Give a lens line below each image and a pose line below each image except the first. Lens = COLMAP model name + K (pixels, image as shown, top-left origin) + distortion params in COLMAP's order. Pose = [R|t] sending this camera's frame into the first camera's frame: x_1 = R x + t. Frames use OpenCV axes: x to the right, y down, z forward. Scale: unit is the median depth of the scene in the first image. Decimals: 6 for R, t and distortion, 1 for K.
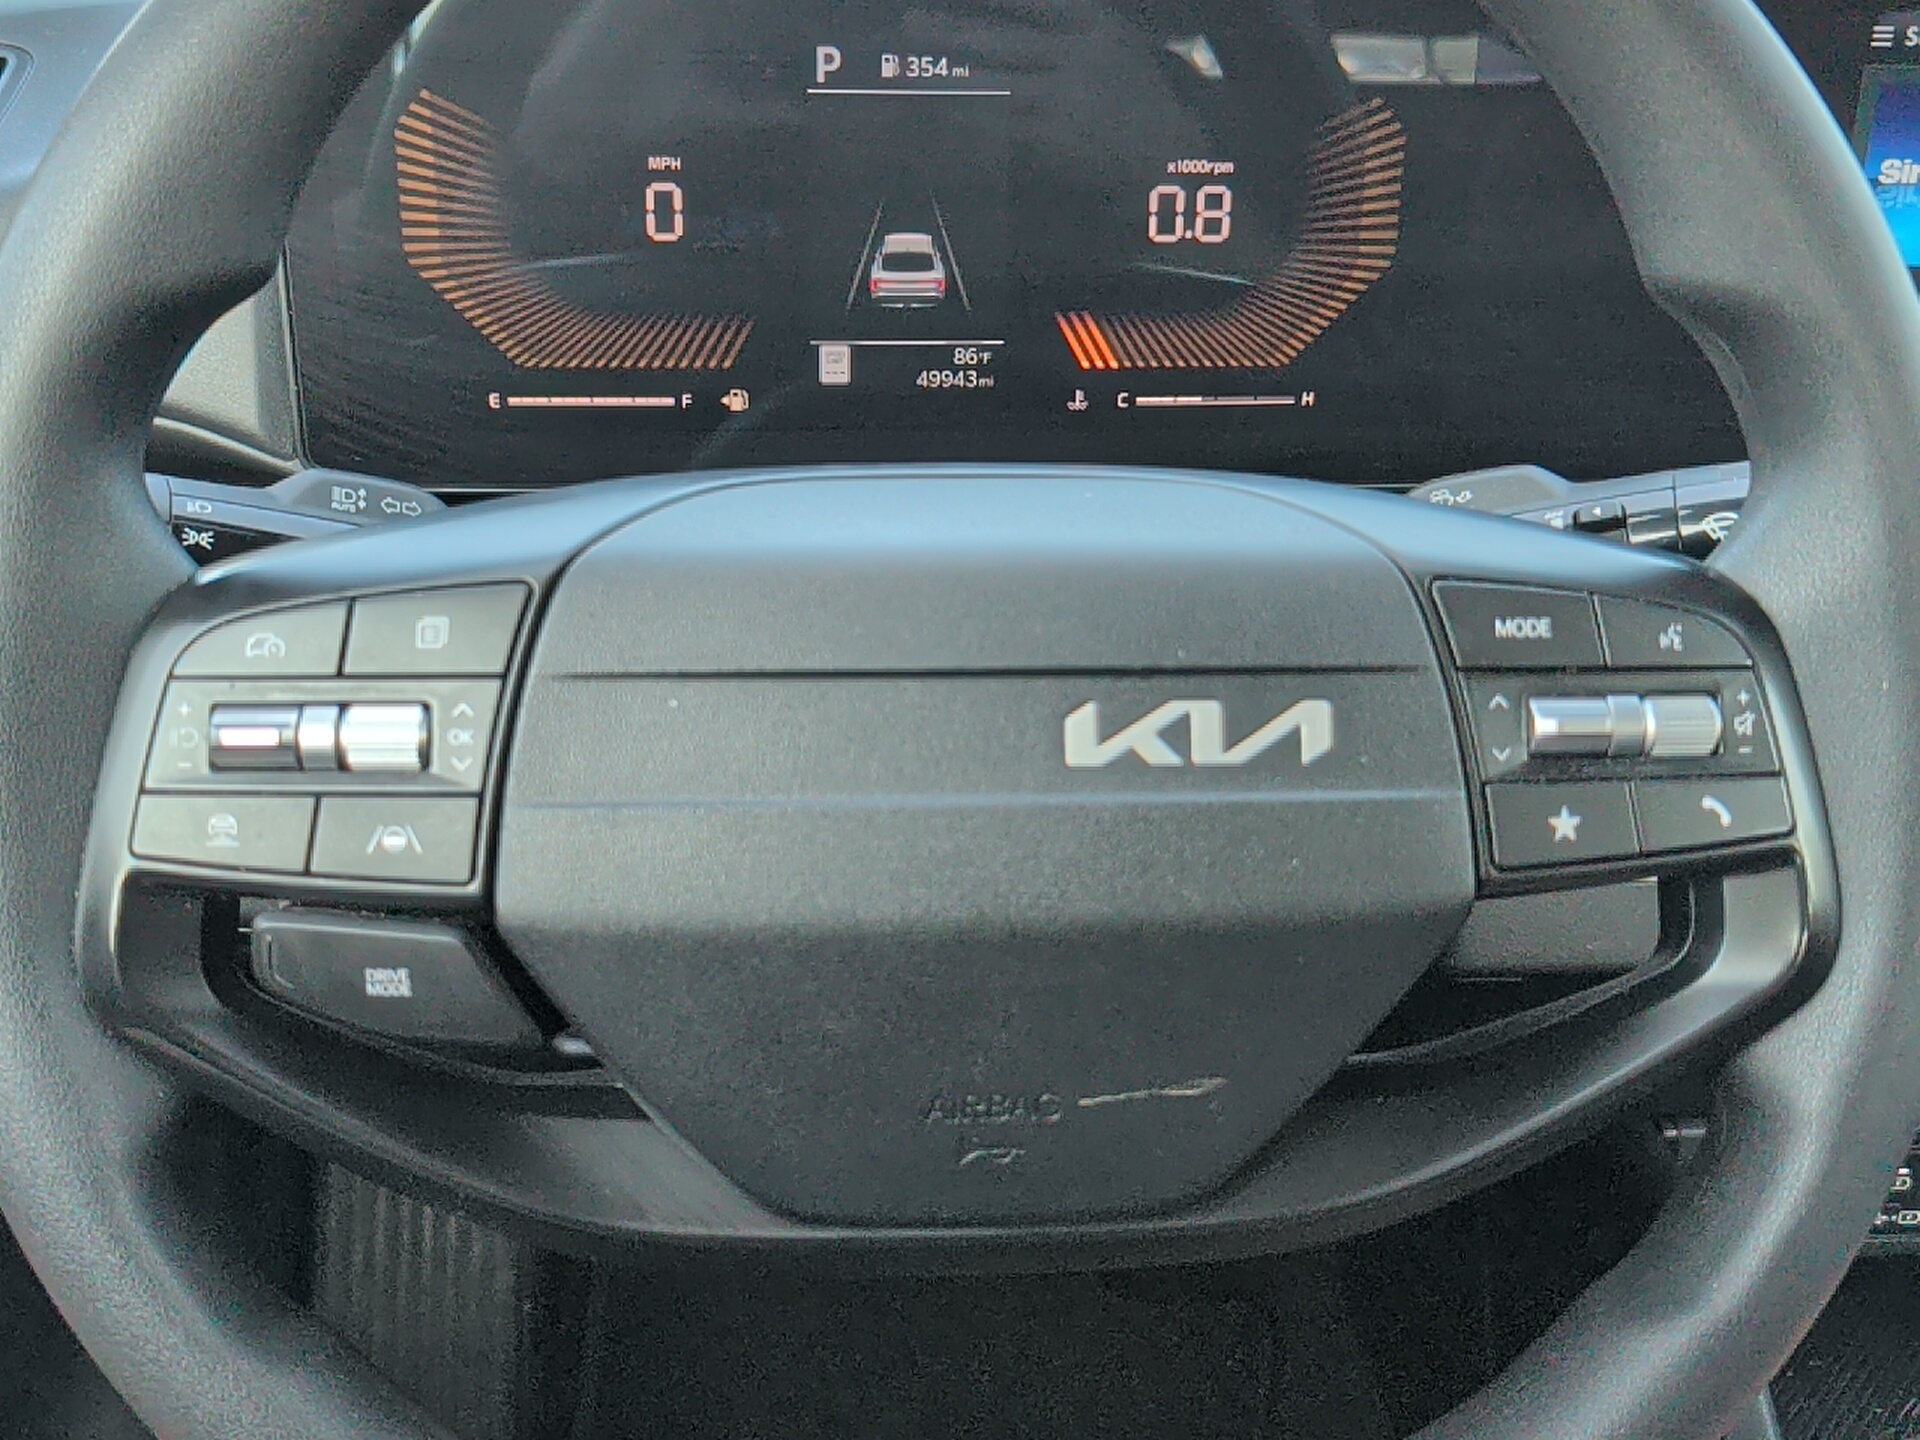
lens RADIAL K [[1957.2, 0, 960.0], [0, 1957.2, 720.0], [0, 0, 1]] dist [0.169991, -0.541313]
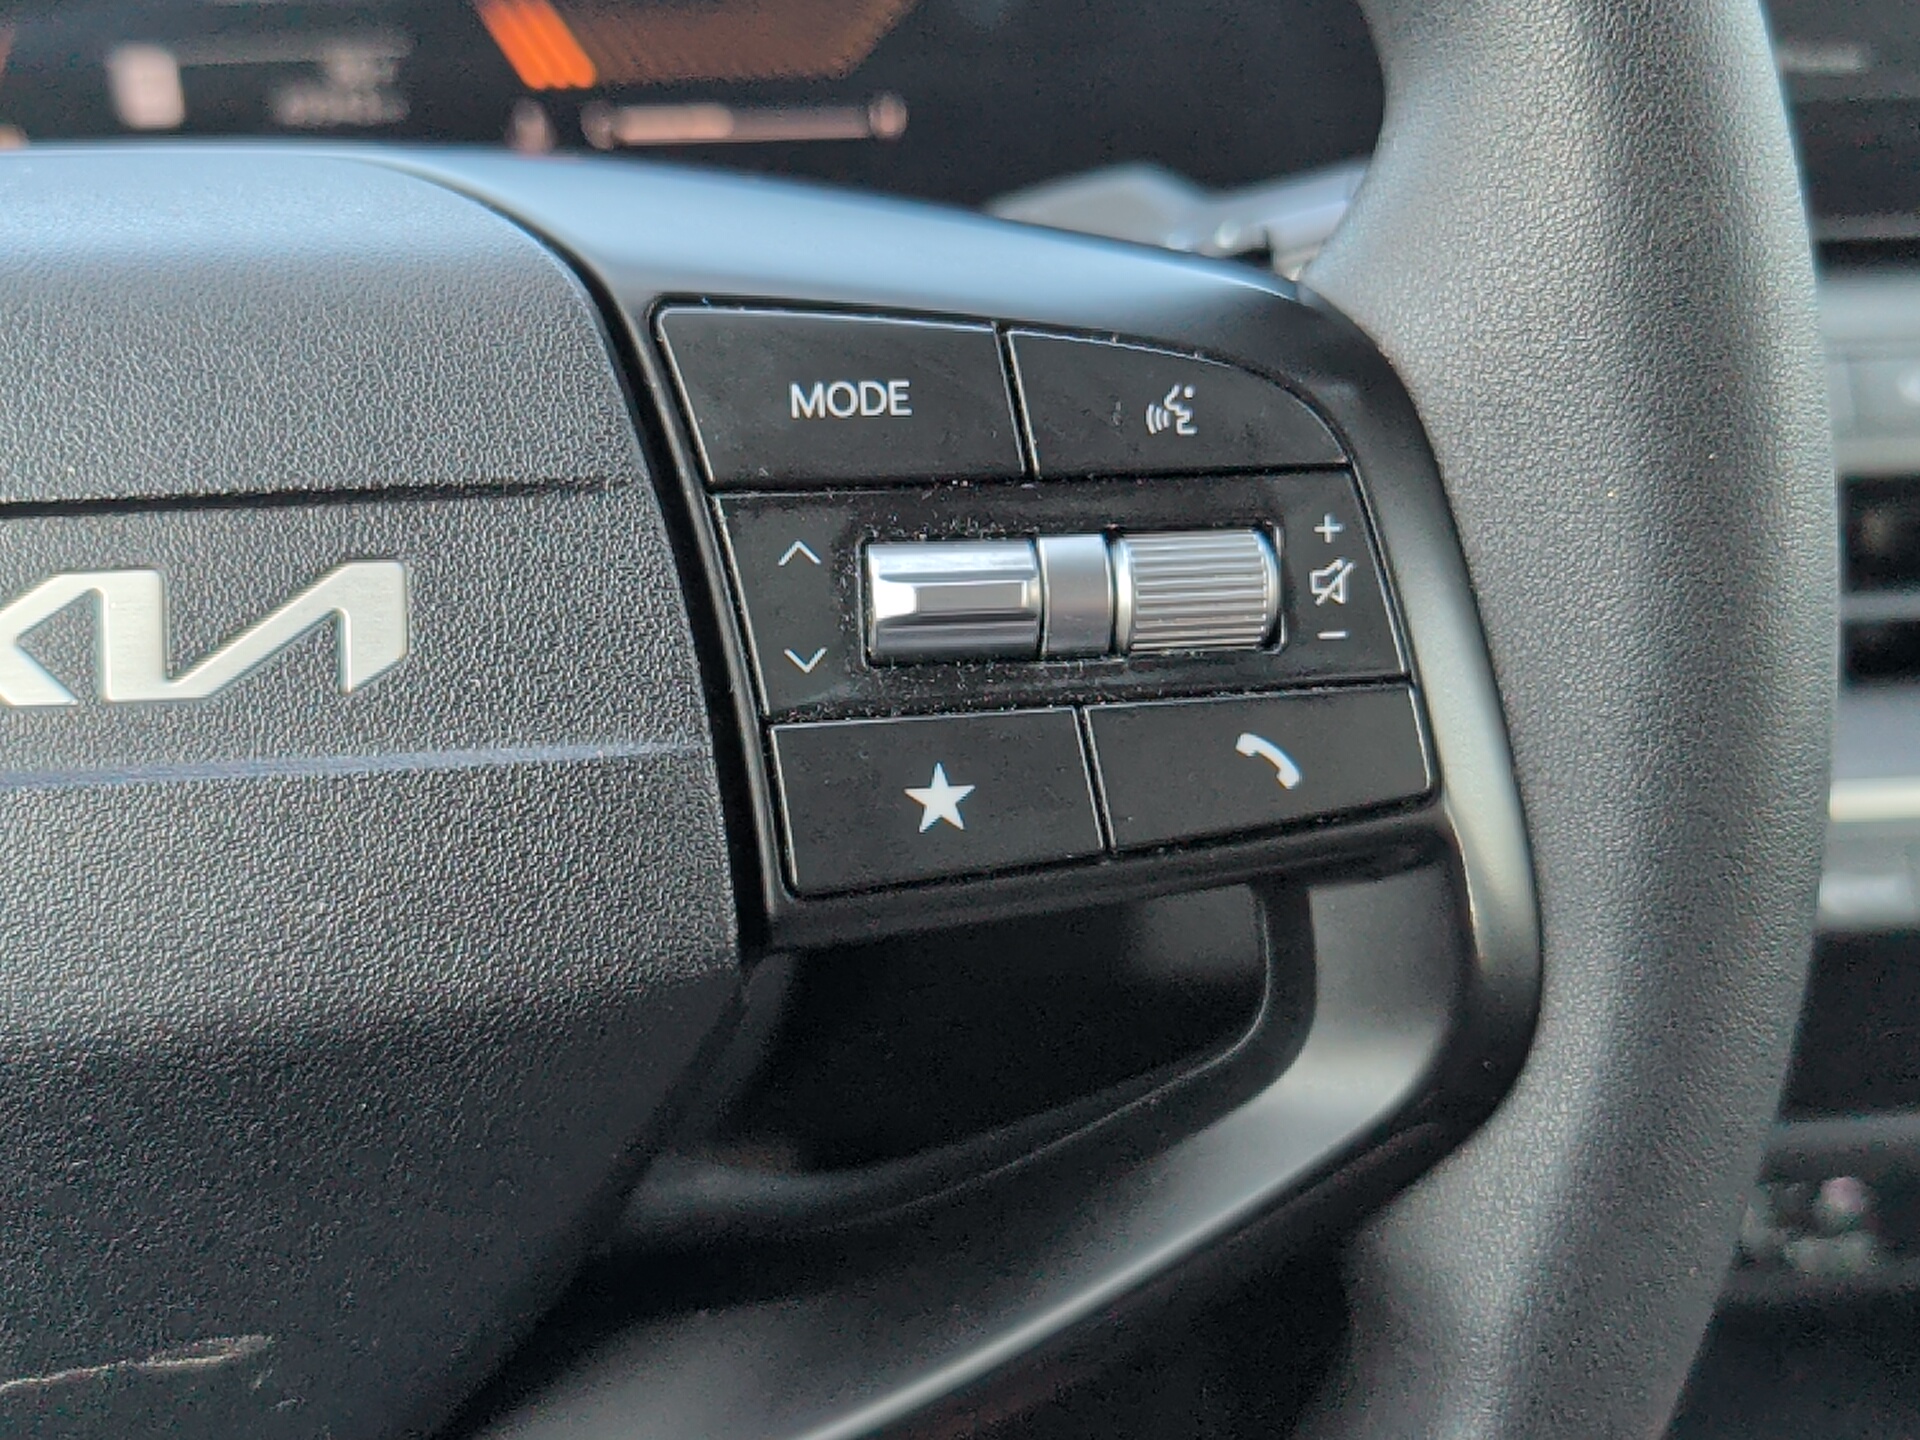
lens RADIAL K [[1957.2, 0, 960.0], [0, 1957.2, 720.0], [0, 0, 1]] dist [0.169991, -0.541313]
pose [[0.998814, -0.031030, -0.037521, 0.244865], [0.032668, 0.998504, 0.043841, 0.009016], [0.036105, -0.045015, 0.998334, 0.384119]]
